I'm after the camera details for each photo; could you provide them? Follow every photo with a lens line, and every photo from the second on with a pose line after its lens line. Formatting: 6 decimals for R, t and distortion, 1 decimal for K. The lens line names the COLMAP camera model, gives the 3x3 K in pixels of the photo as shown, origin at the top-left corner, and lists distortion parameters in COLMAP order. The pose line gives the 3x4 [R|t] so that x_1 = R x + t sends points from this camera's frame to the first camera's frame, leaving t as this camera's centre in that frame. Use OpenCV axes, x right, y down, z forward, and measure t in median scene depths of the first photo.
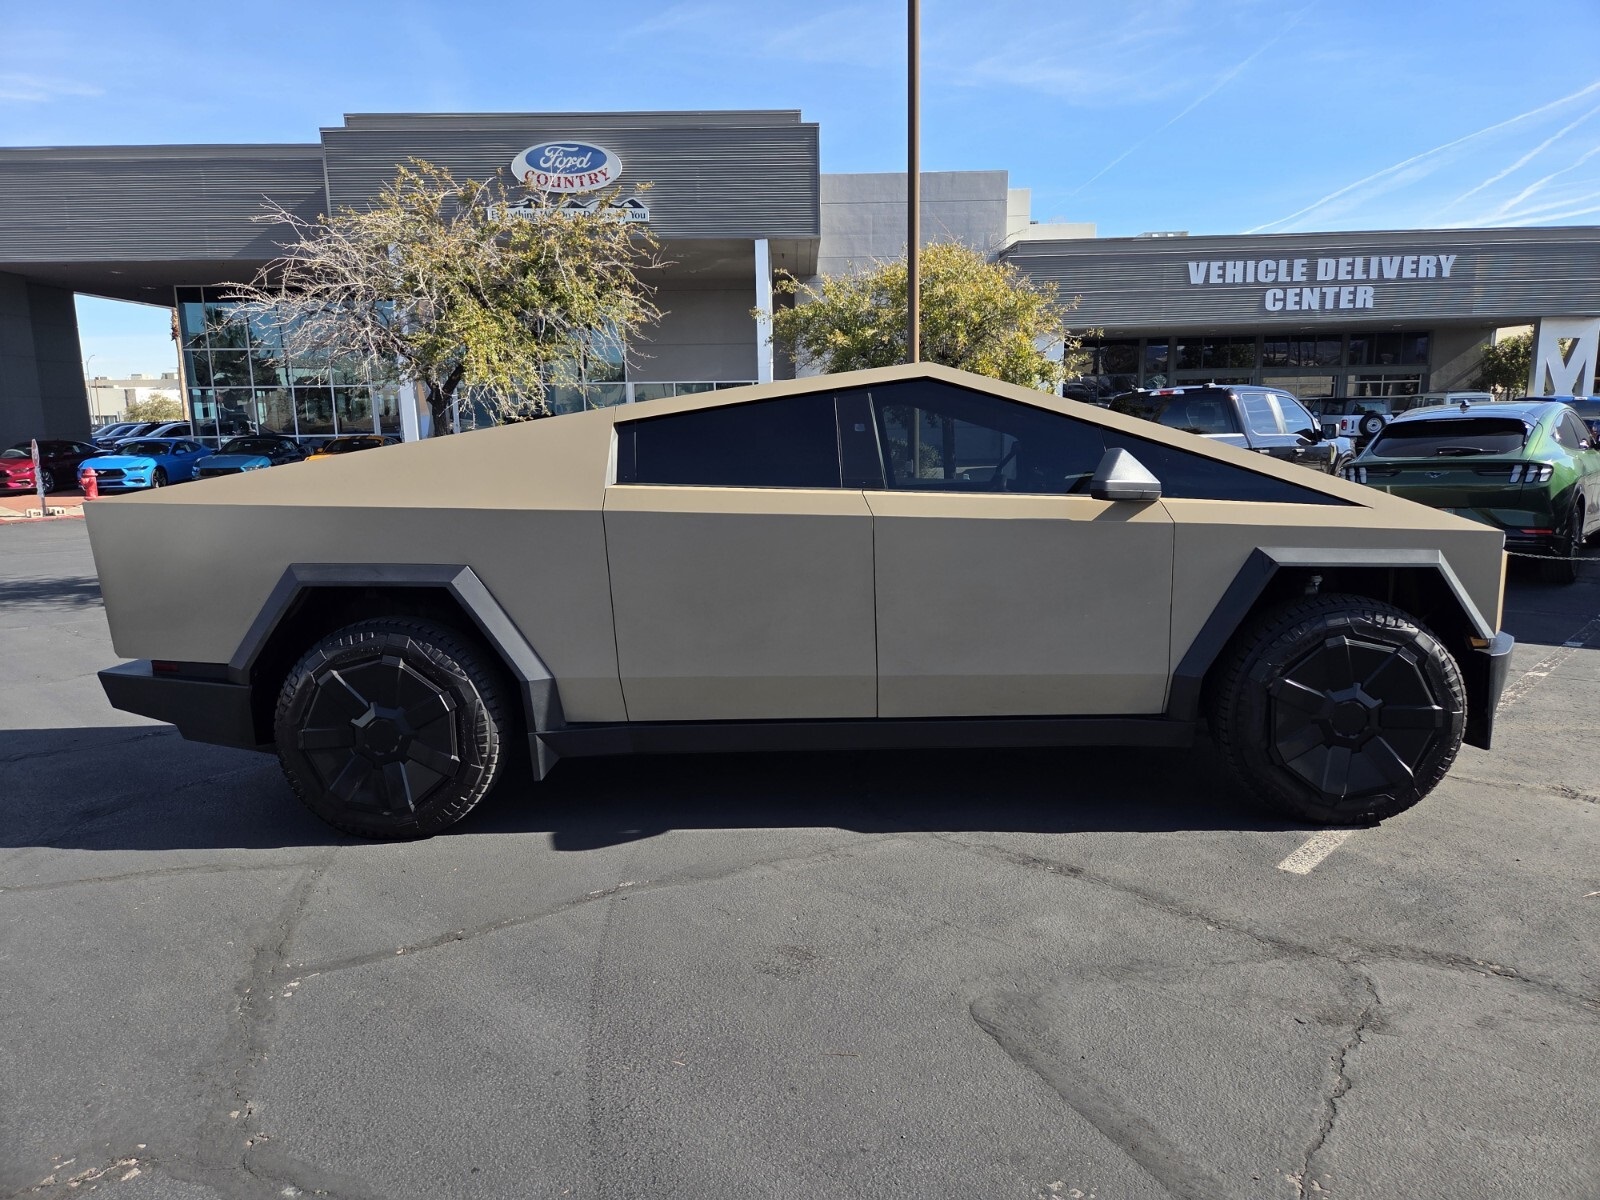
lens RADIAL K [[1085.4, 0, 800.0], [0, 1085.4, 600.0], [0, 0, 1]] dist [0.035858, -0.049038]
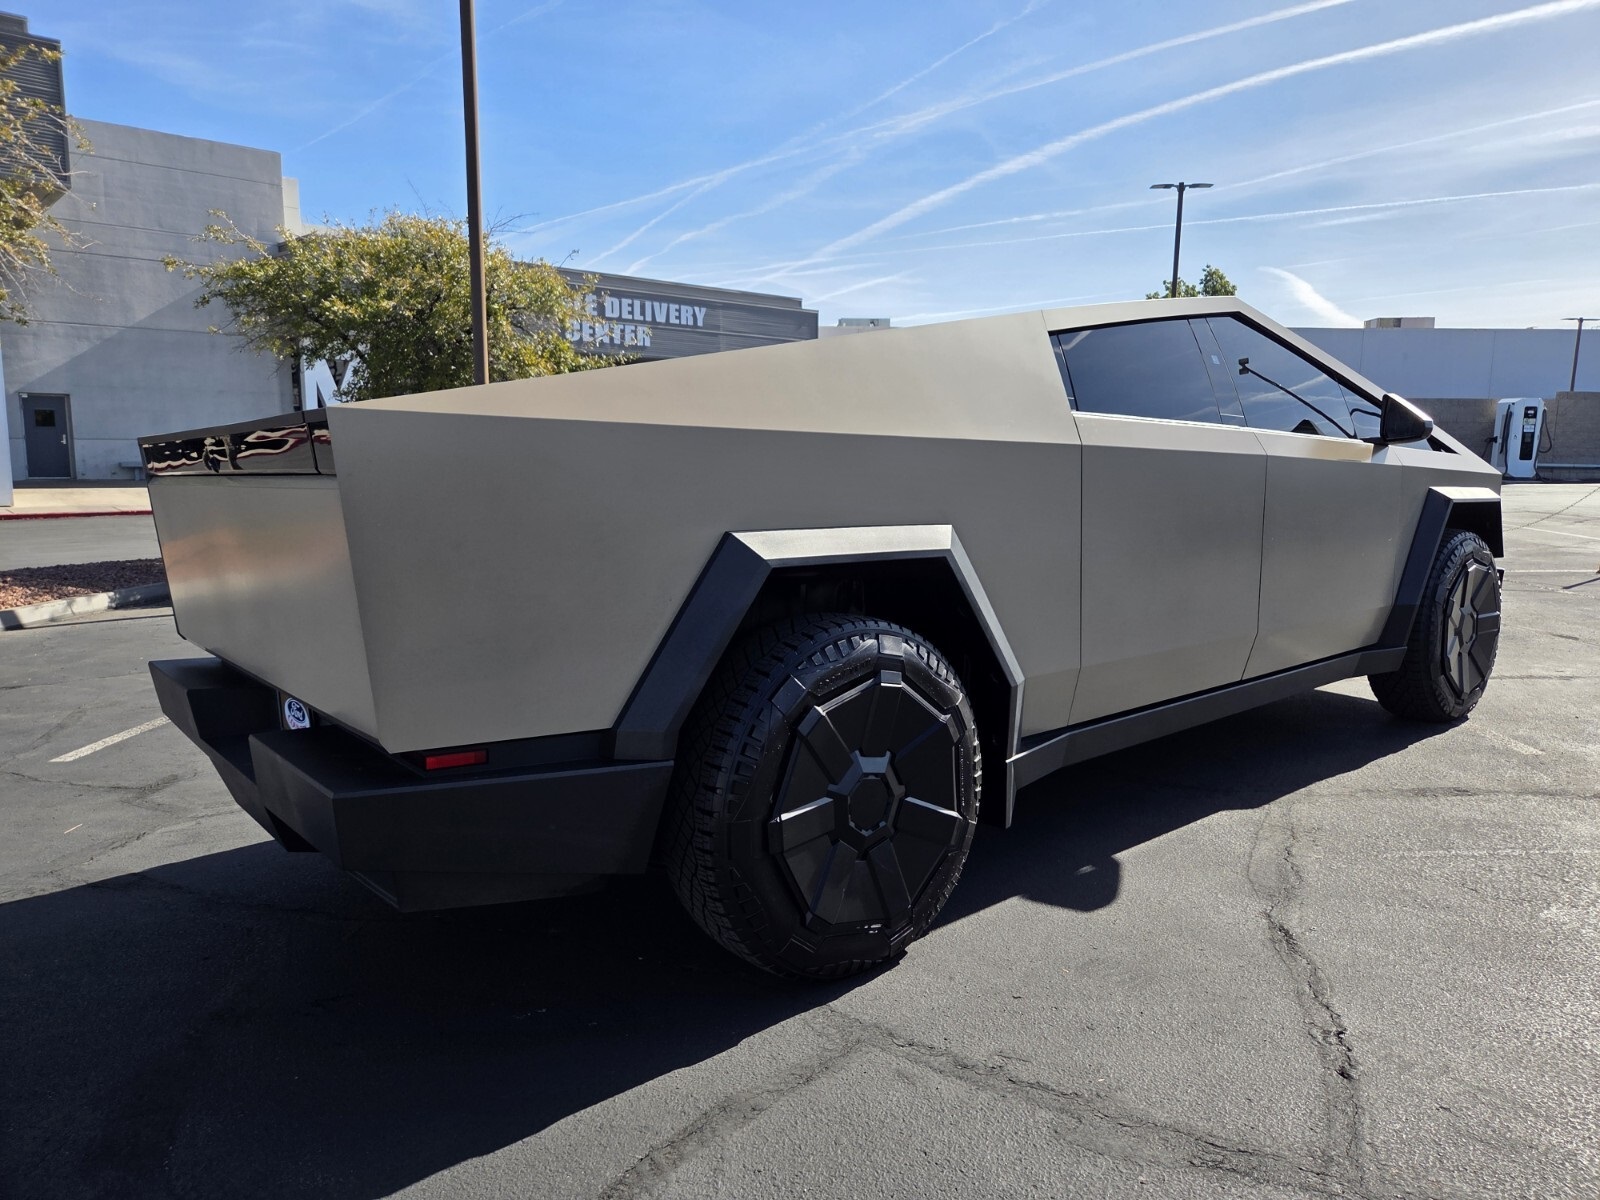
lens RADIAL K [[1085.4, 0, 800.0], [0, 1085.4, 600.0], [0, 0, 1]] dist [0.035858, -0.049038]
pose [[0.732033, -0.064984, 0.678163, -0.135215], [0.086016, 0.996290, 0.002619, 0.000778], [-0.675818, 0.056416, 0.734907, 0.093659]]
